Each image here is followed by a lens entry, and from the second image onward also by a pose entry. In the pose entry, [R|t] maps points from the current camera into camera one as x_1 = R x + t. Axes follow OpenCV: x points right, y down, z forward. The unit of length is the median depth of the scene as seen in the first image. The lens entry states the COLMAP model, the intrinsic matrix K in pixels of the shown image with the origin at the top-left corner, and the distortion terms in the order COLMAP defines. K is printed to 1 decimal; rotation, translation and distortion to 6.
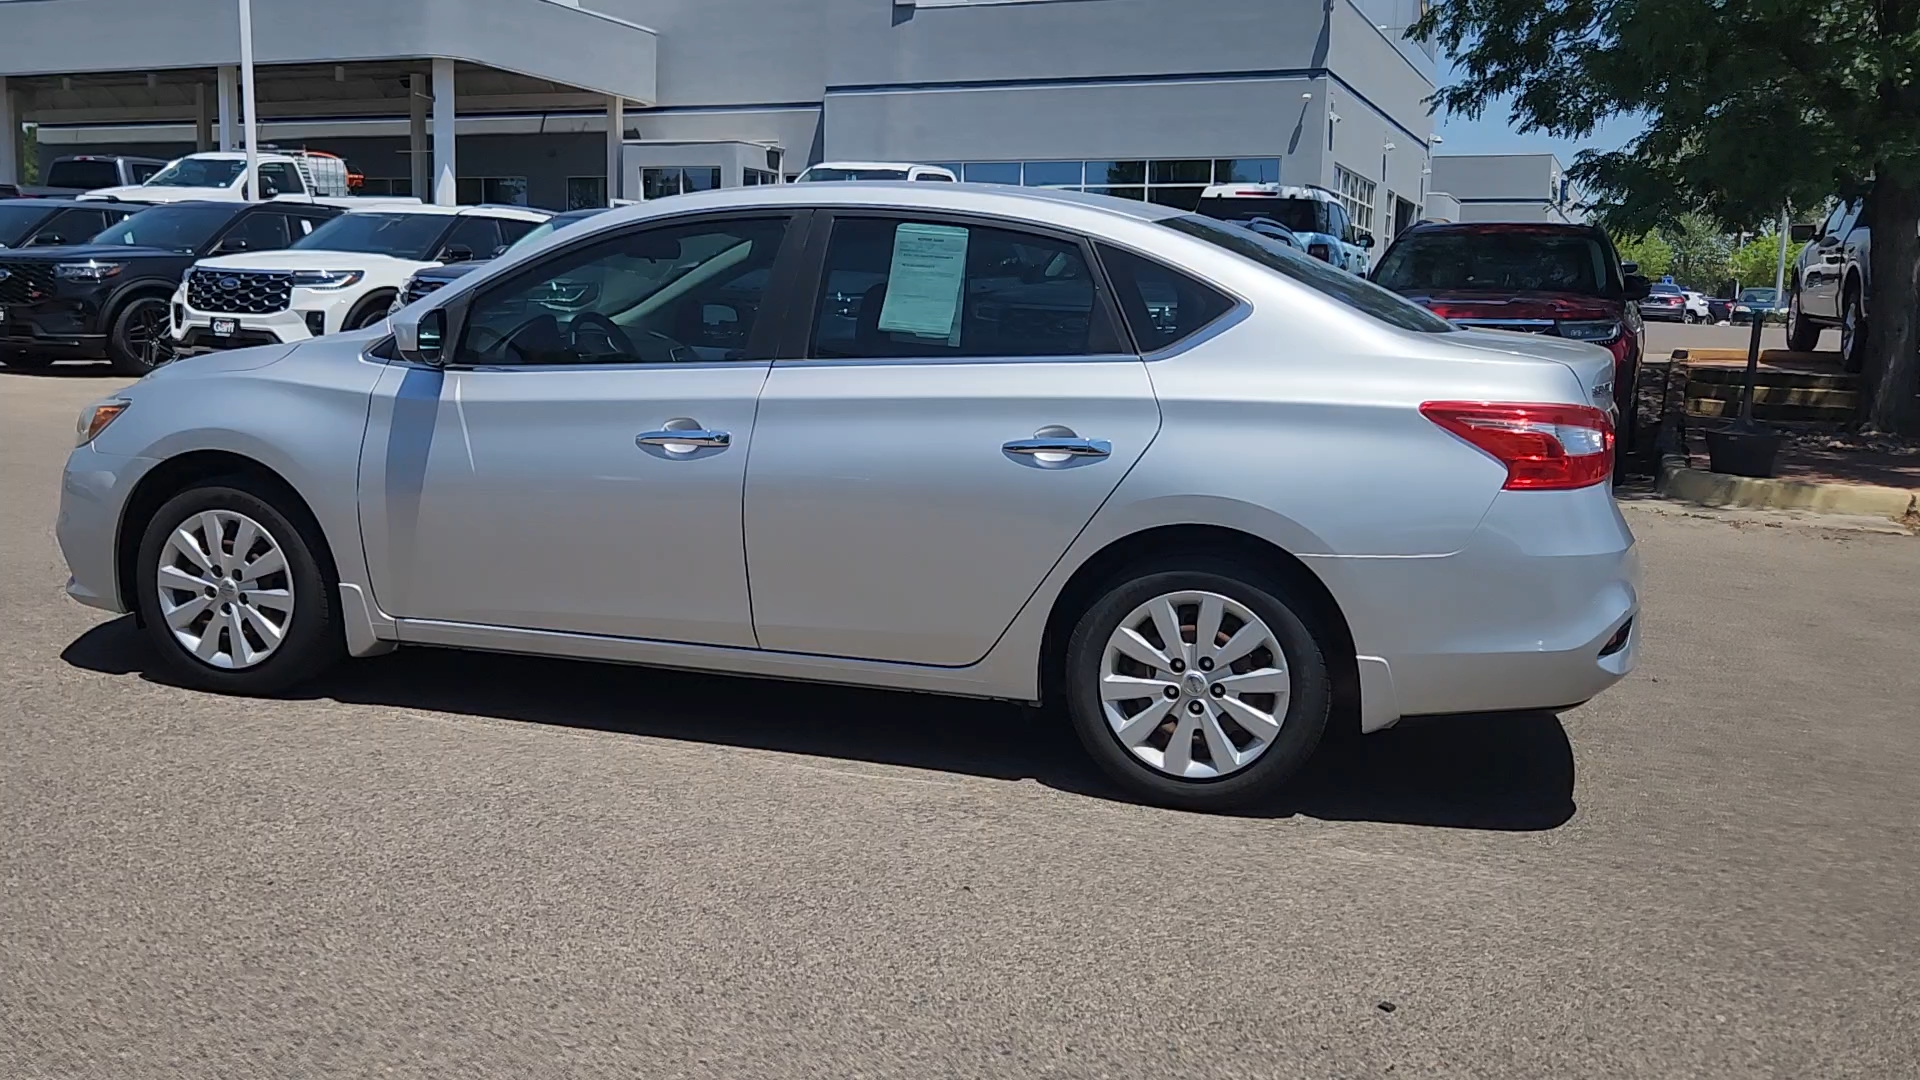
lens RADIAL K [[1628.9, 0, 959.7], [0, 1628.9, 534.8], [0, 0, 1]] dist [0.022620, 0.000736]
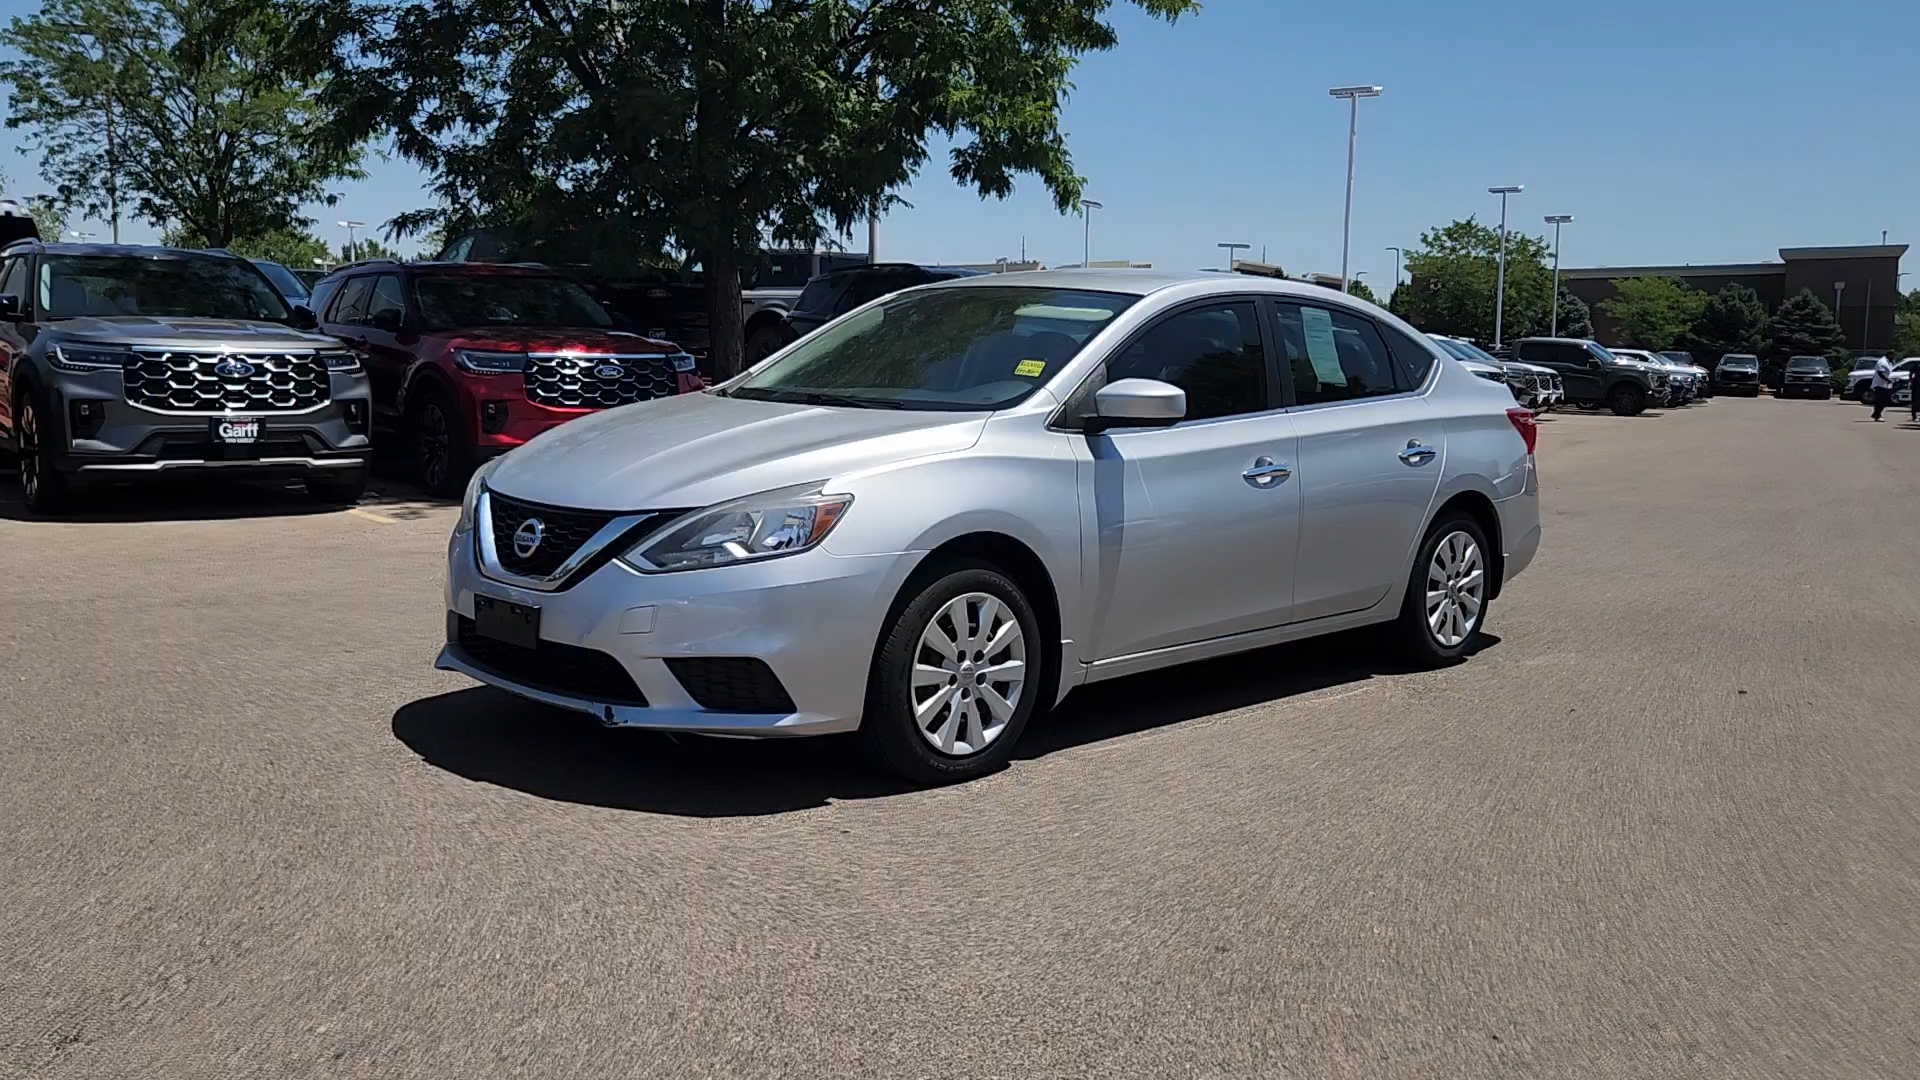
lens RADIAL K [[1628.9, 0, 944.1], [0, 1628.9, 534.0], [0, 0, 1]] dist [0.022620, 0.000736]
pose [[0.488108, -0.120179, 0.864470, -1.304198], [0.126896, 0.989722, 0.065943, -0.117408], [-0.863509, 0.077510, 0.498341, 0.523561]]
